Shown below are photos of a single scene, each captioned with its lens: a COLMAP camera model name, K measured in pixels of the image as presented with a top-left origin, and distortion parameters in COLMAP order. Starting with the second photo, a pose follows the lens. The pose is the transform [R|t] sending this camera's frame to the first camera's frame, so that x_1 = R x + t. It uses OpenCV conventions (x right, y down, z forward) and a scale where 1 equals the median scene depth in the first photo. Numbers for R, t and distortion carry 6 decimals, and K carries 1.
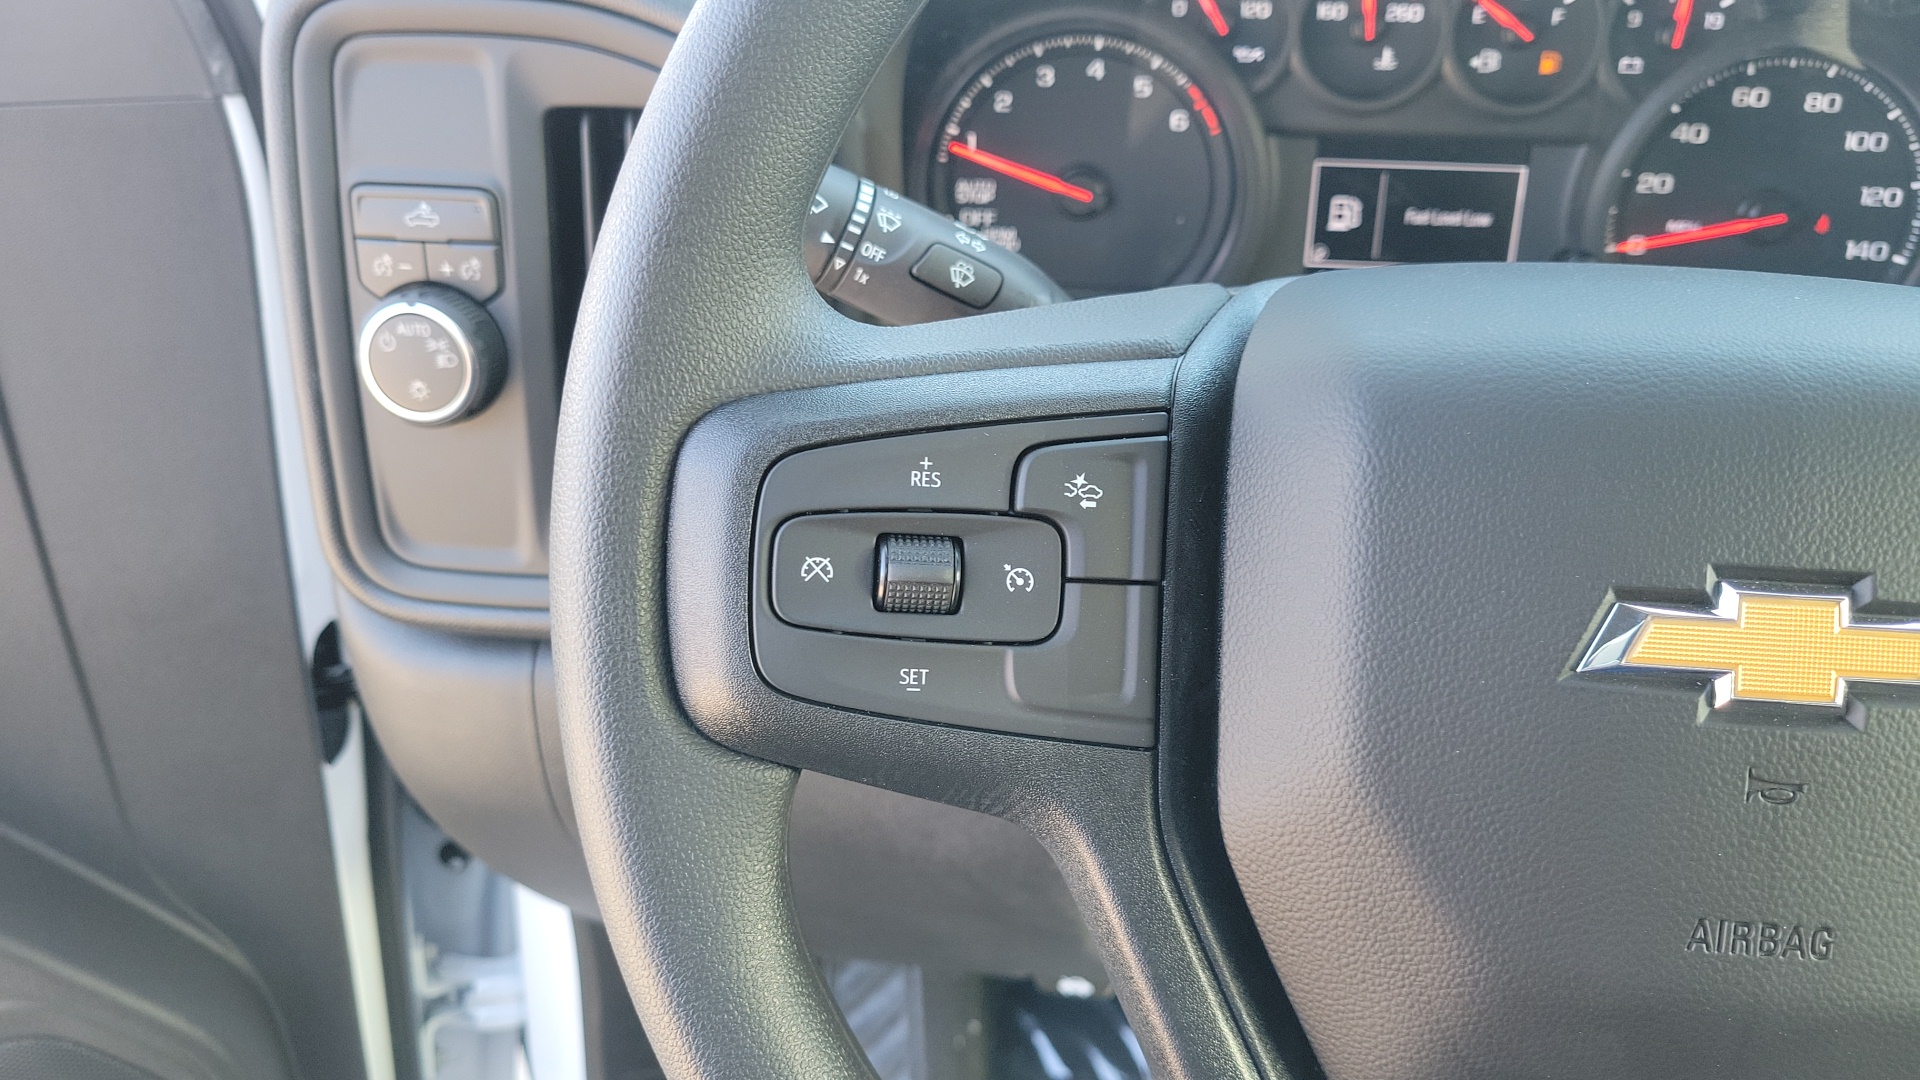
lens RADIAL K [[1476.7, 0, 967.2], [0, 1476.7, 532.3], [0, 0, 1]] dist [0.003961, -0.007672]
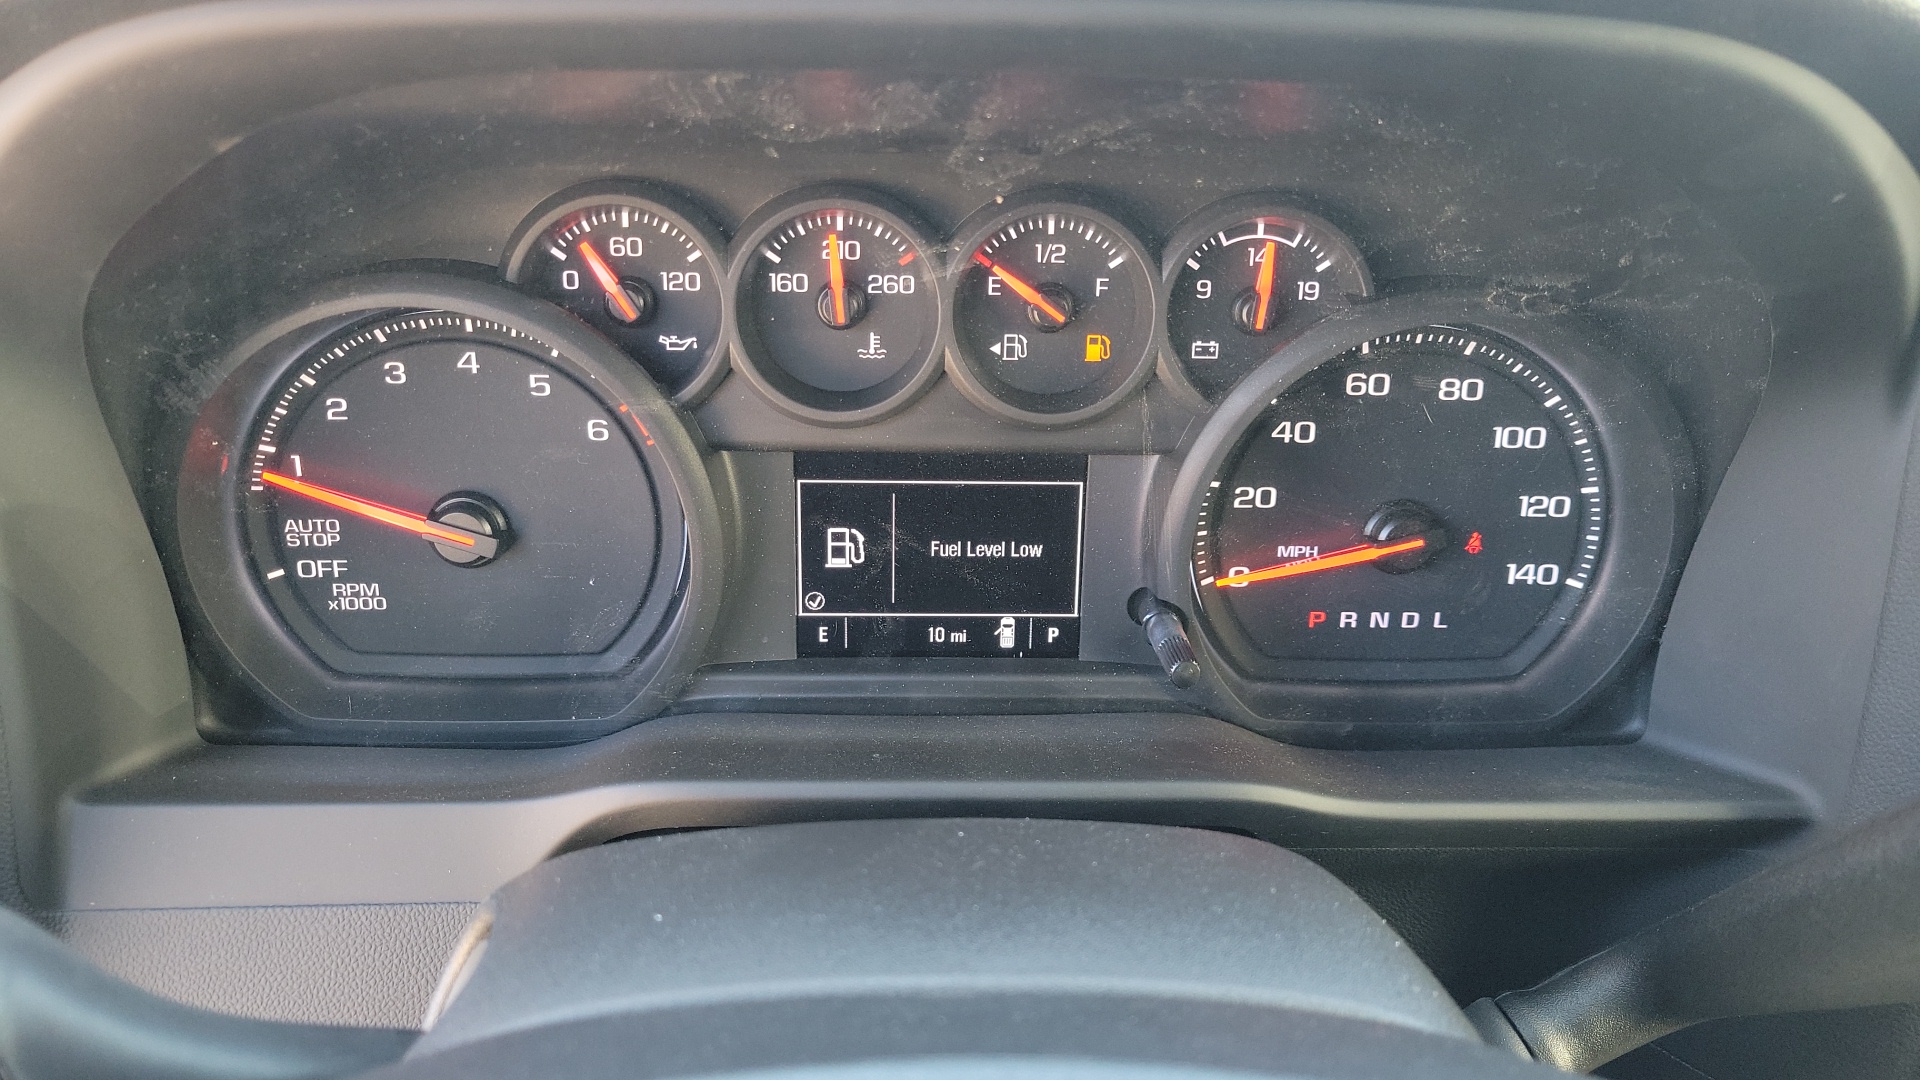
lens RADIAL K [[1476.7, 0, 967.2], [0, 1476.7, 532.3], [0, 0, 1]] dist [0.003961, -0.007672]
pose [[0.989844, -0.043714, 0.135270, 0.229048], [0.050347, 0.997672, -0.046006, -0.196855], [-0.132944, 0.052350, 0.989740, 0.300301]]
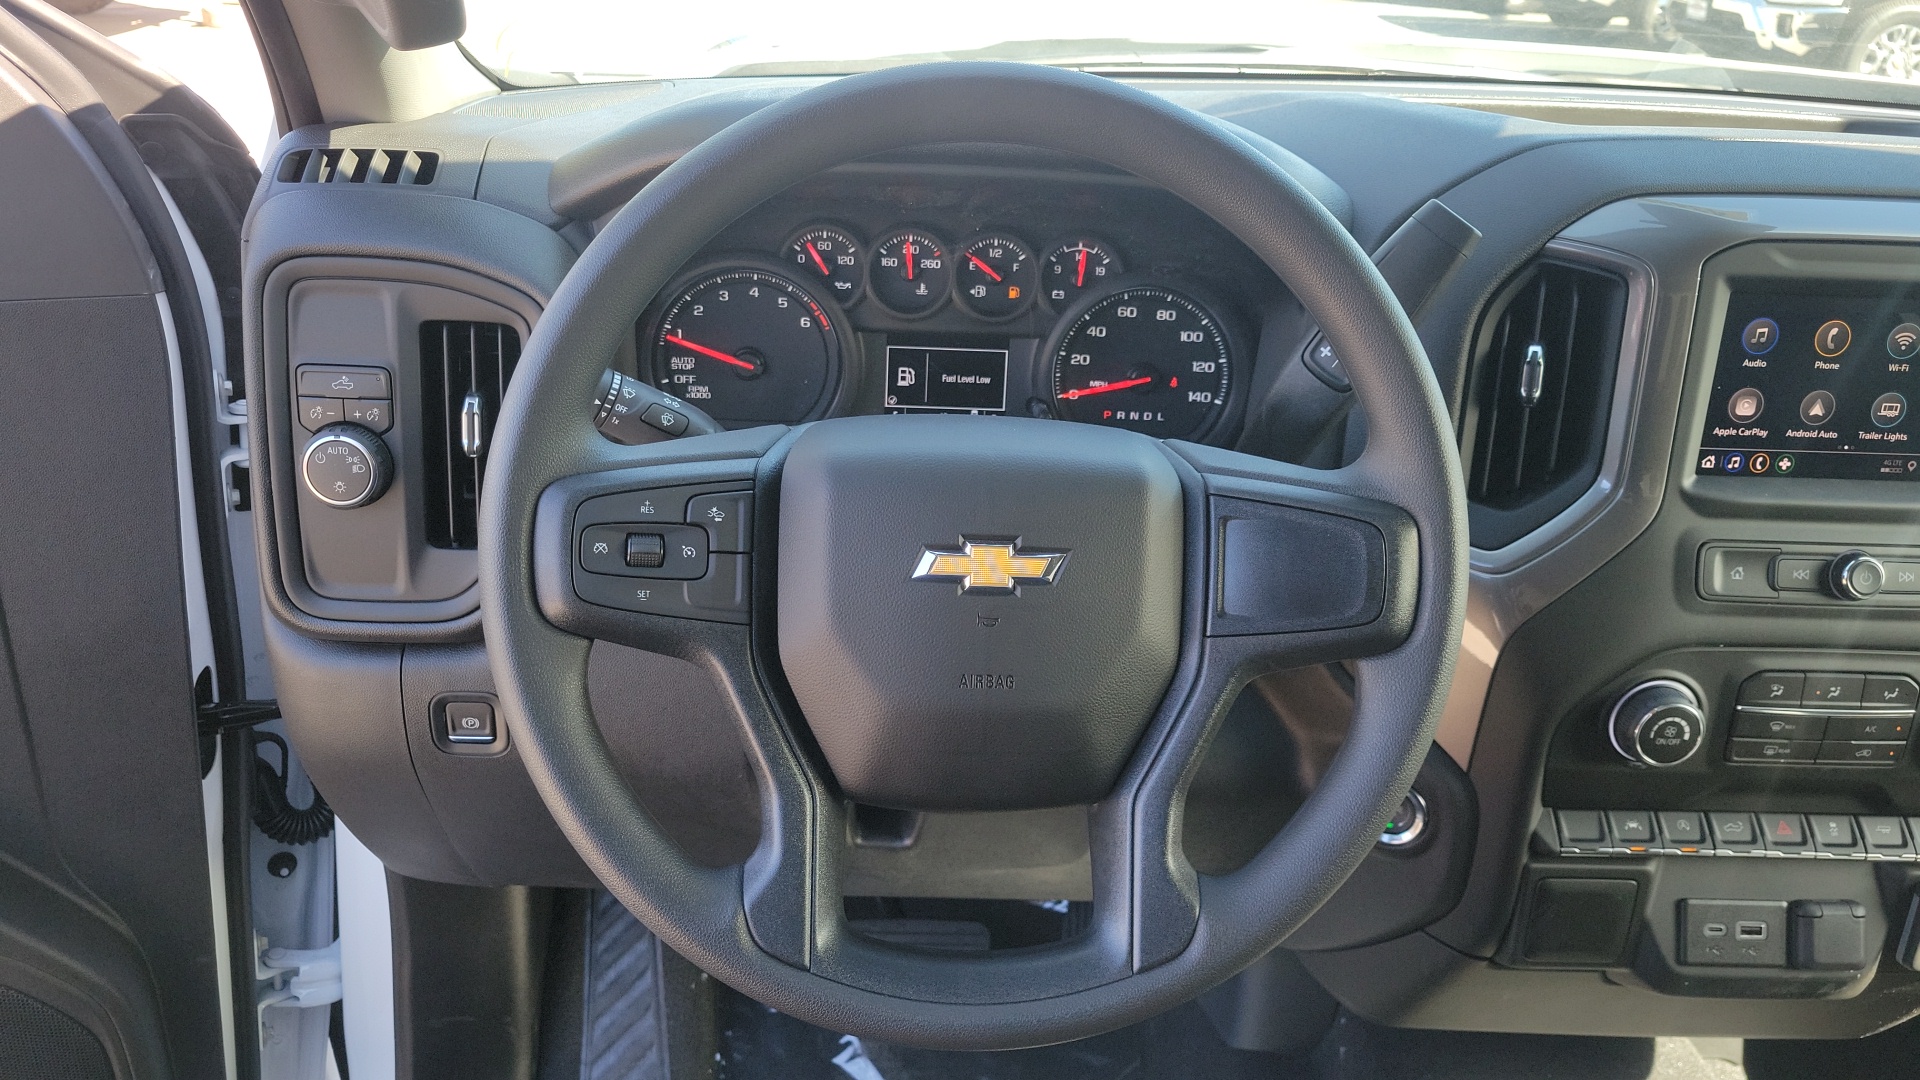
lens RADIAL K [[1457.0, 0, 960.1], [0, 1457.0, 531.5], [0, 0, 1]] dist [0.024451, -0.000309]
pose [[0.985483, -0.020940, 0.168480, 0.034298], [0.034151, 0.996530, -0.075903, 0.092861], [-0.166306, 0.080555, 0.982778, -0.659871]]
